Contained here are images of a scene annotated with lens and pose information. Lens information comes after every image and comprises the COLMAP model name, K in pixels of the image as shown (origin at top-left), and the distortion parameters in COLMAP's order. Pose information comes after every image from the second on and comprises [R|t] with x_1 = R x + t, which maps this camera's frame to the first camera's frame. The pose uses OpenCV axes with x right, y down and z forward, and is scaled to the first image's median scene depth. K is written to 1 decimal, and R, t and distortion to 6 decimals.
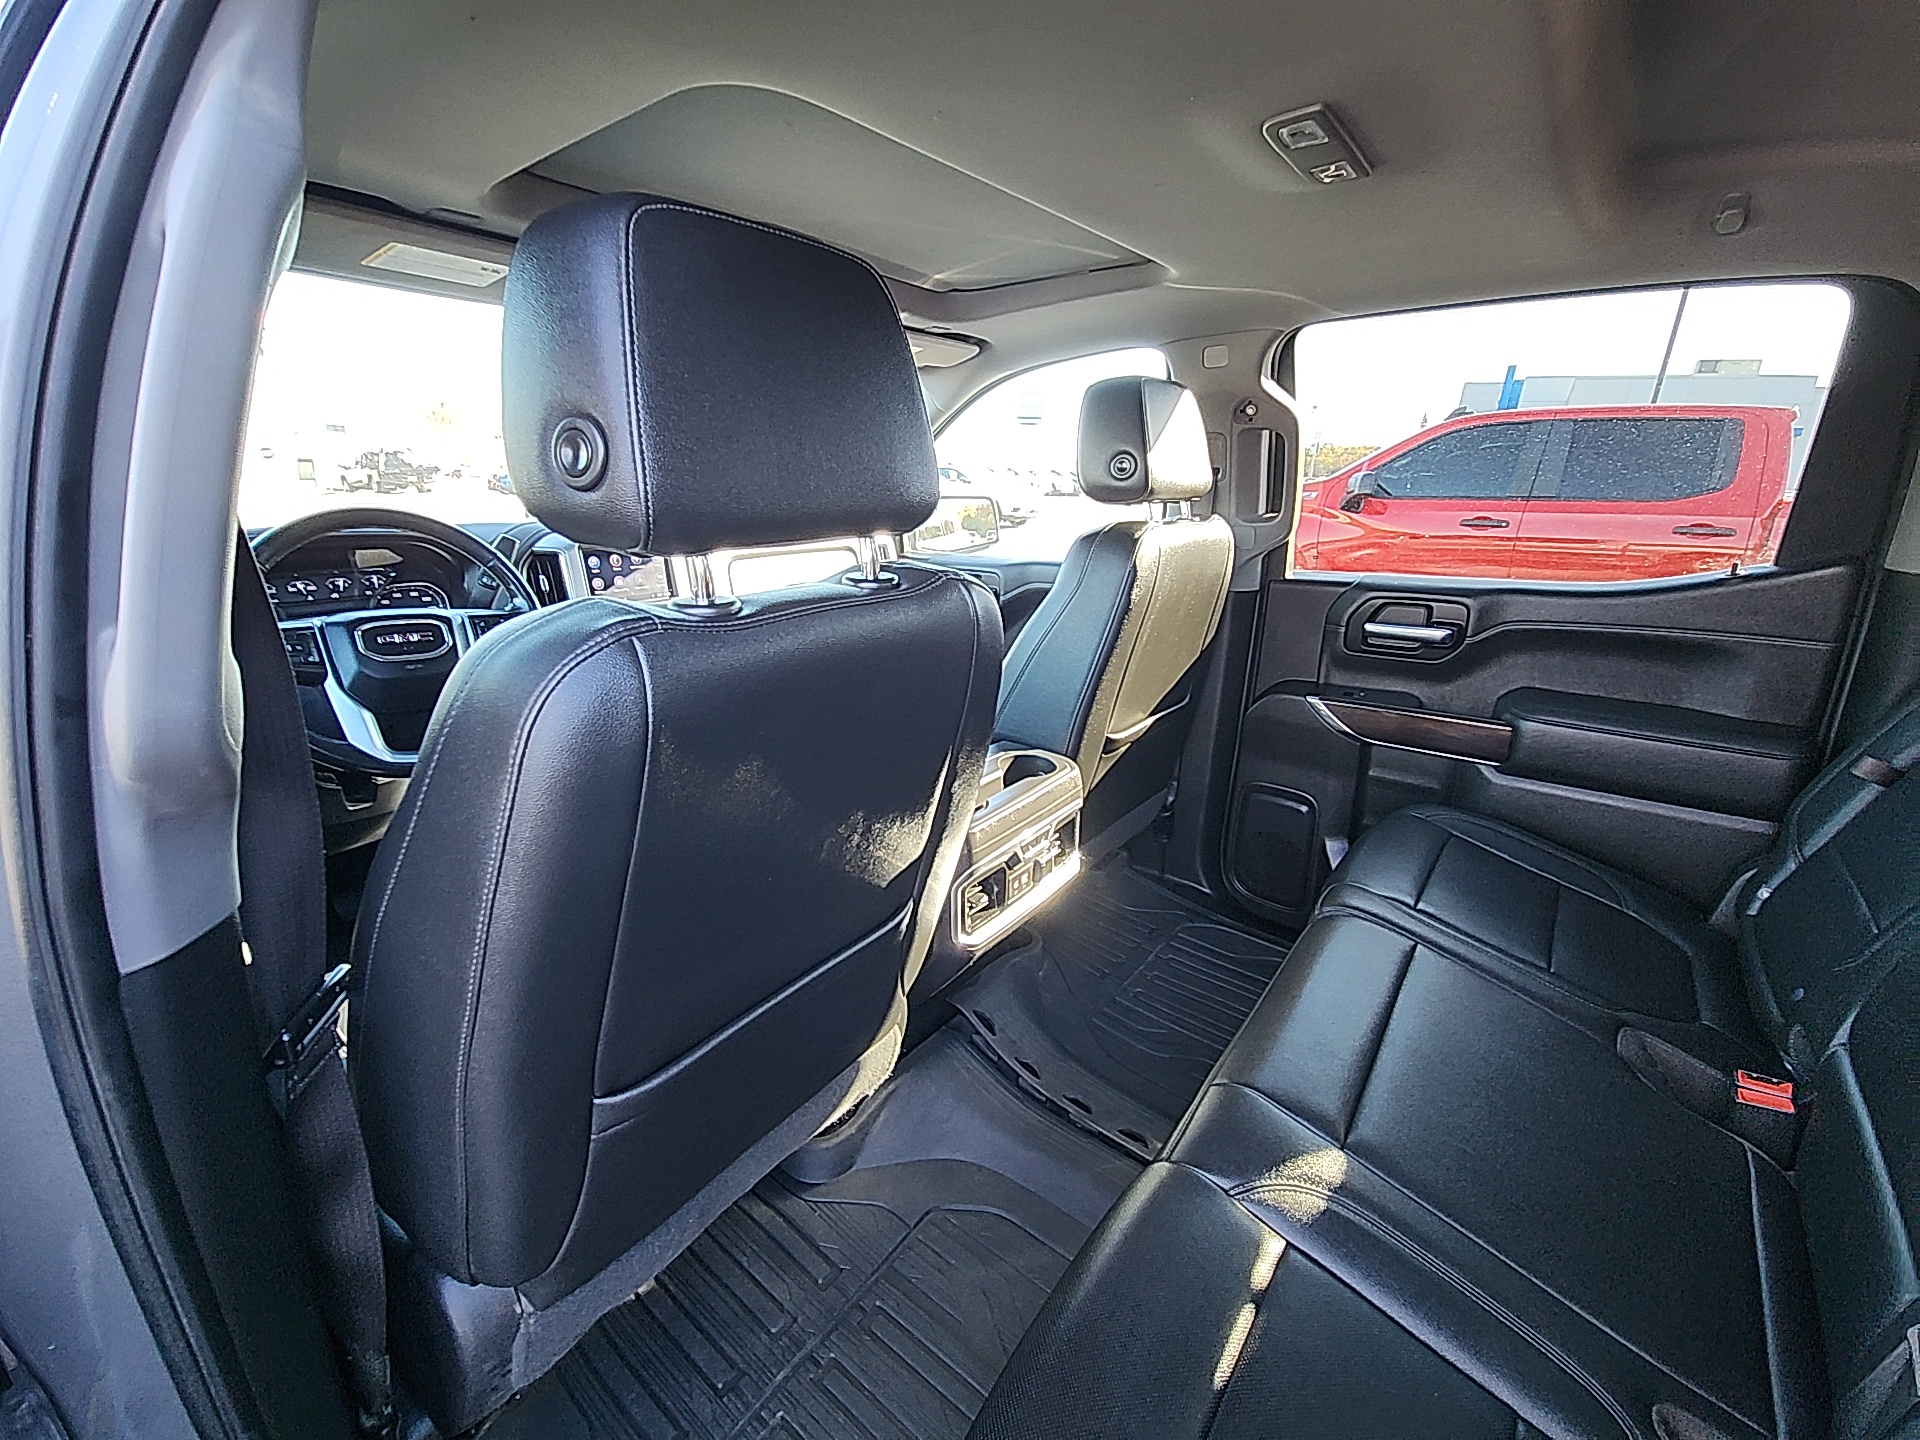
lens RADIAL K [[769.9, 0, 949.5], [0, 769.9, 705.1], [0, 0, 1]] dist [0.010709, -0.008359]
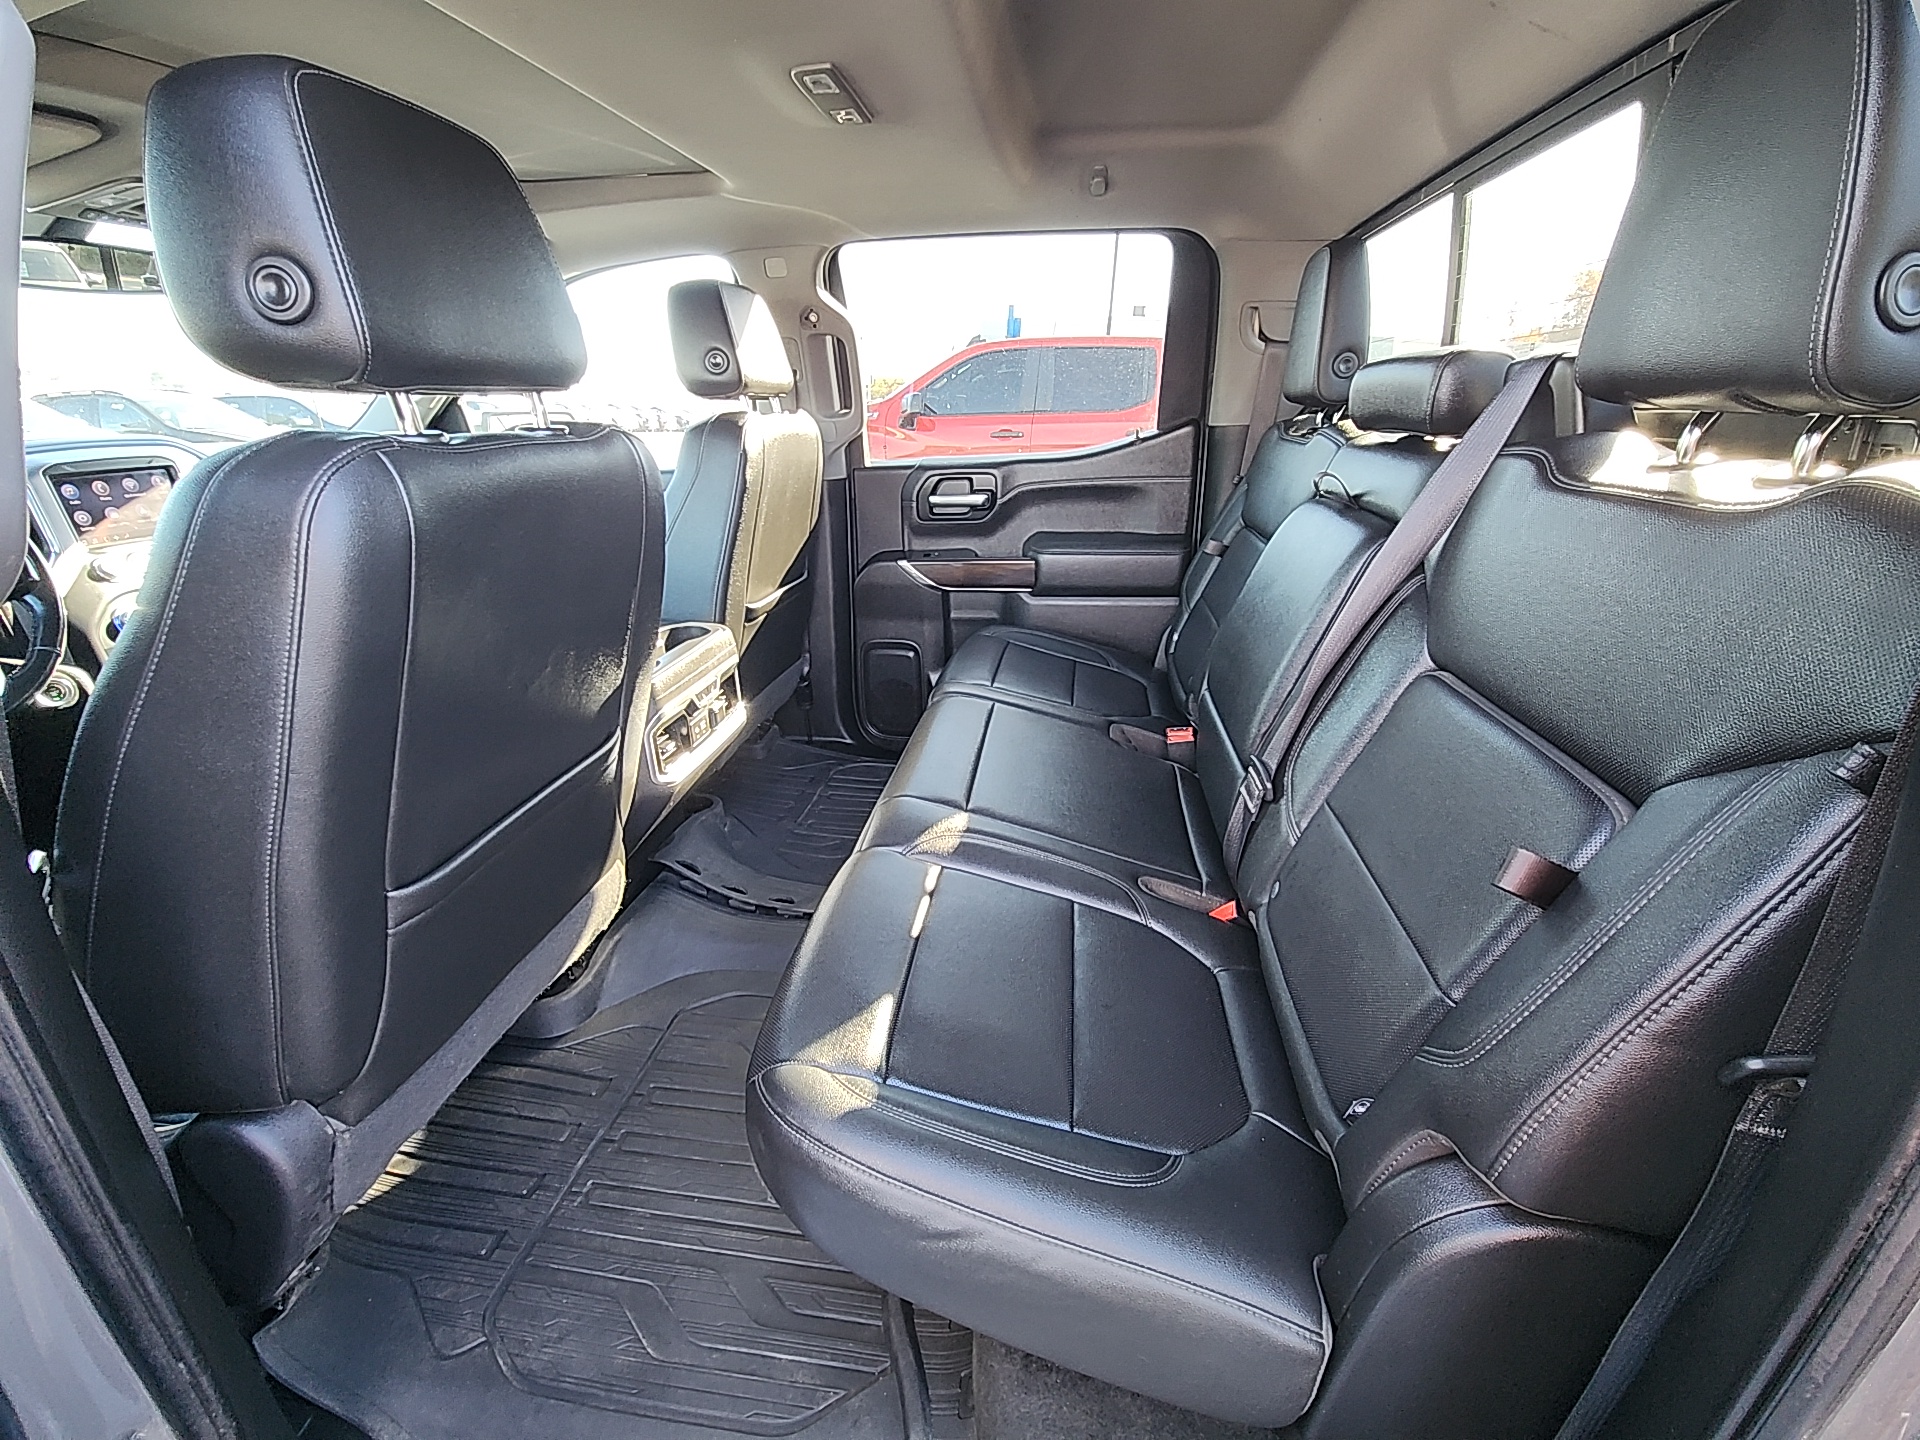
lens RADIAL K [[789.3, 0, 952.0], [0, 789.3, 712.9], [0, 0, 1]] dist [0.012976, -0.013977]
pose [[0.868324, -0.193528, 0.456685, -0.105570], [0.158521, 0.980730, 0.114196, 0.119958], [-0.469984, -0.026765, 0.882269, -0.199322]]
